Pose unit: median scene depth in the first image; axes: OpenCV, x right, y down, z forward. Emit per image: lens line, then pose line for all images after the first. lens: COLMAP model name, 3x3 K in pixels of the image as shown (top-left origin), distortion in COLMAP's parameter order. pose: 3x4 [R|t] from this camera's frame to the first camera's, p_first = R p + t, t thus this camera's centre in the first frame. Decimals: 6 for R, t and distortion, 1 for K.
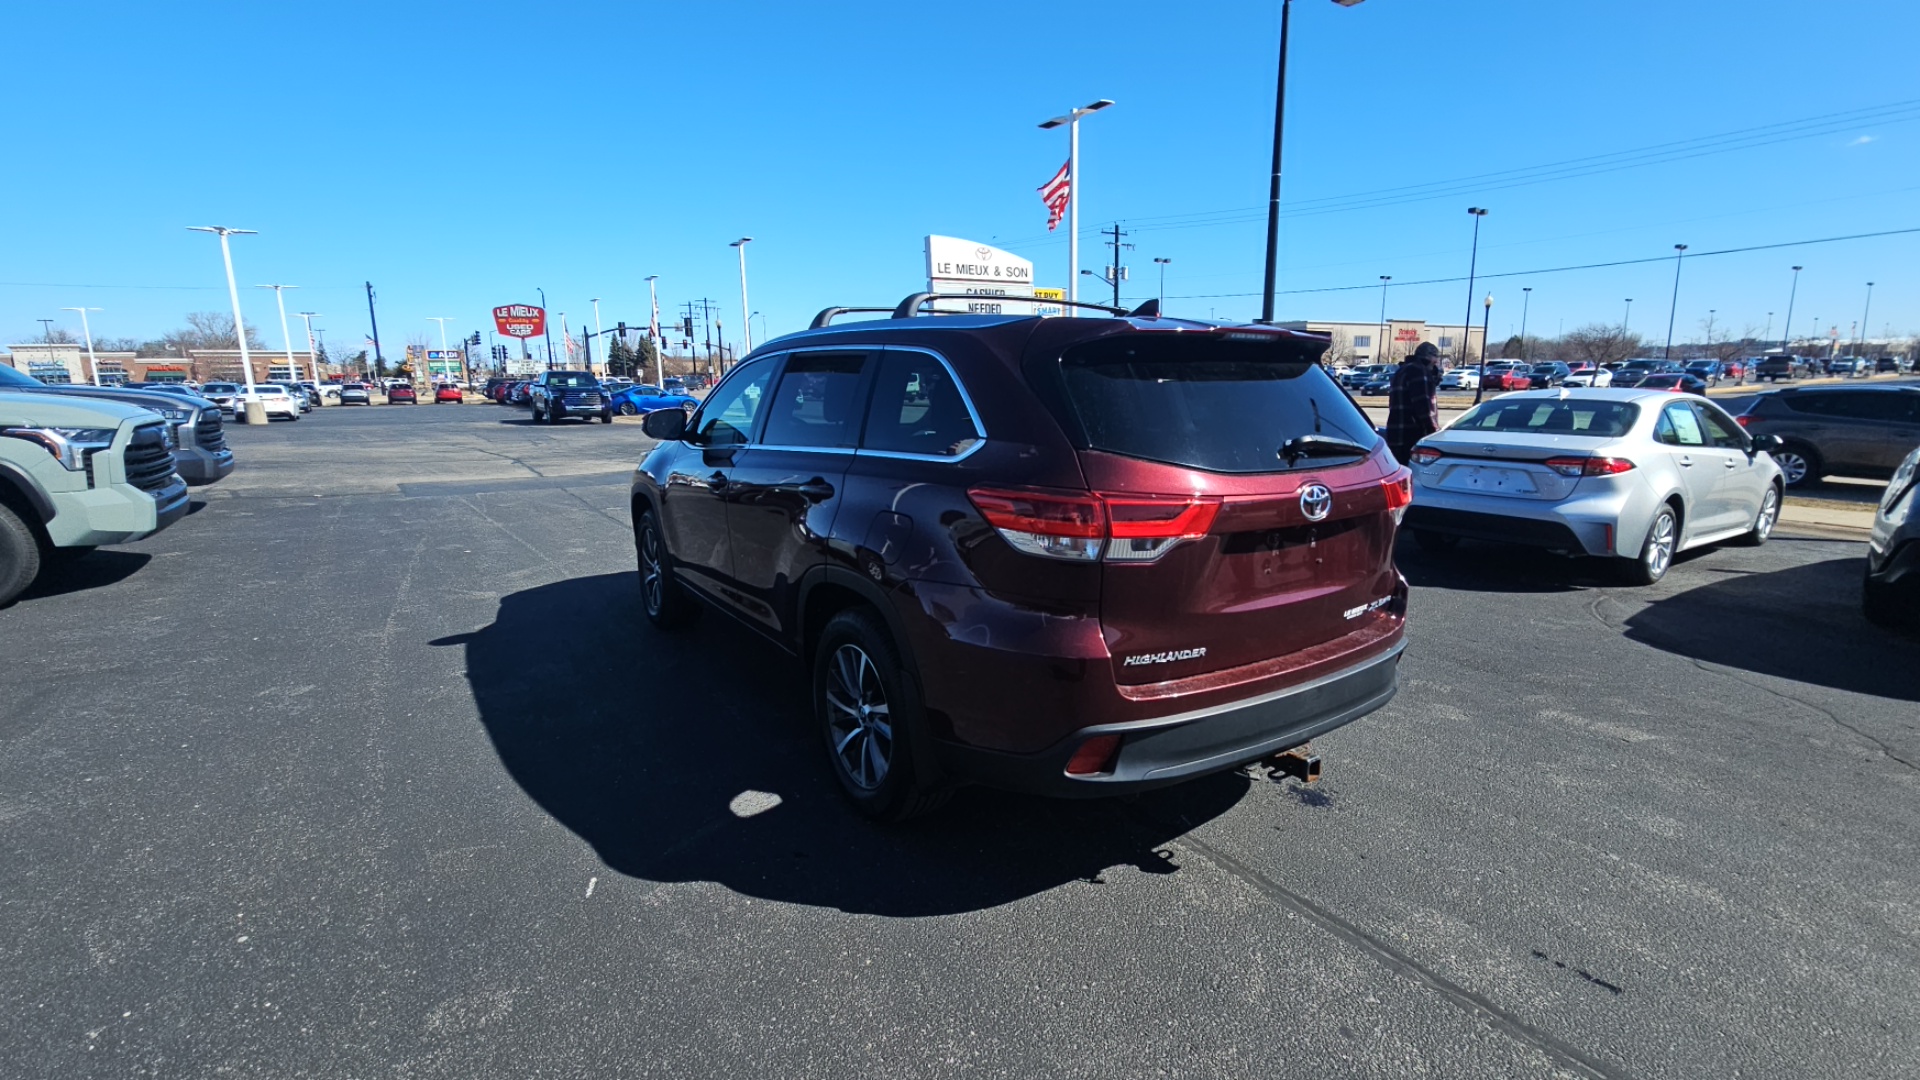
lens RADIAL K [[851.8, 0, 981.9], [0, 851.8, 543.1], [0, 0, 1]] dist [0.013322, -0.009194]
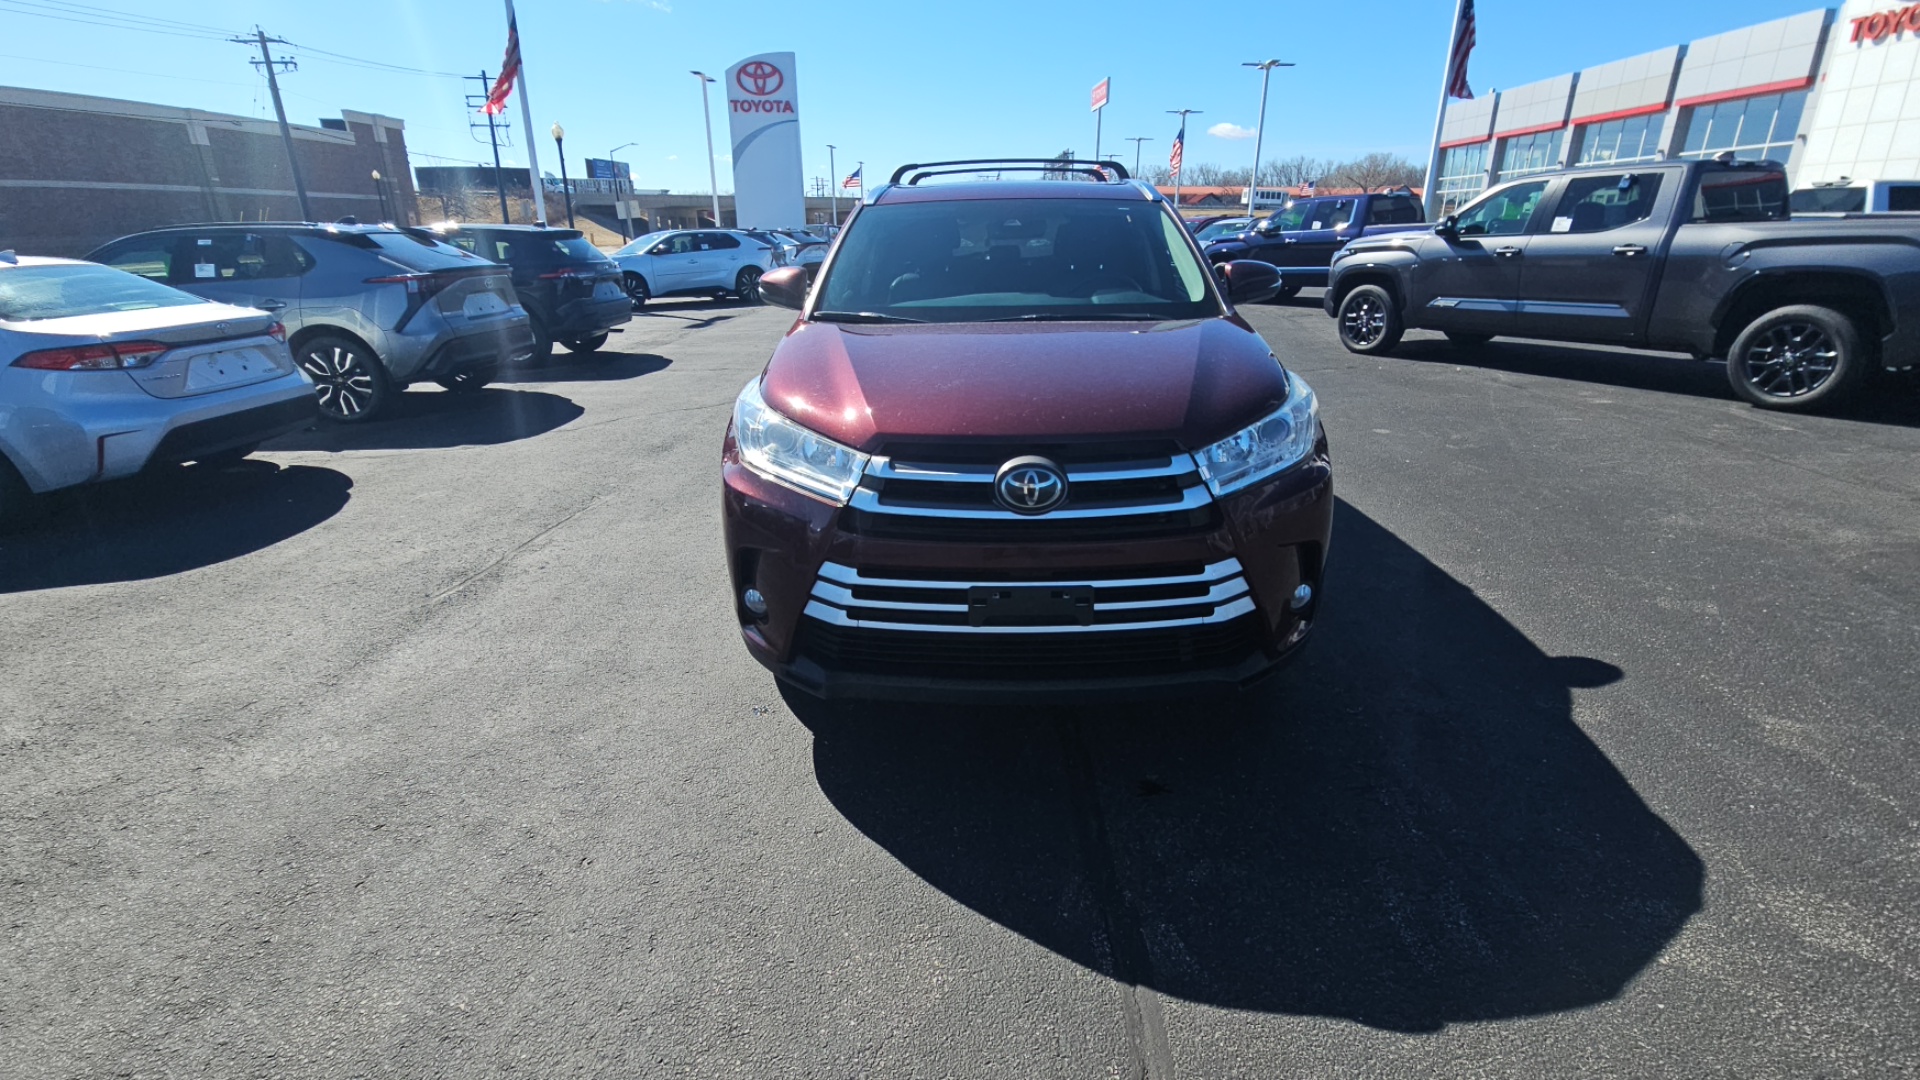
lens RADIAL K [[851.8, 0, 1000.4], [0, 851.8, 549.4], [0, 0, 1]] dist [0.013322, -0.009194]
pose [[-0.823366, -0.192711, 0.533789, -0.479194], [0.116228, 0.863381, 0.490983, -0.251785], [-0.555481, 0.466300, -0.688481, 1.322299]]
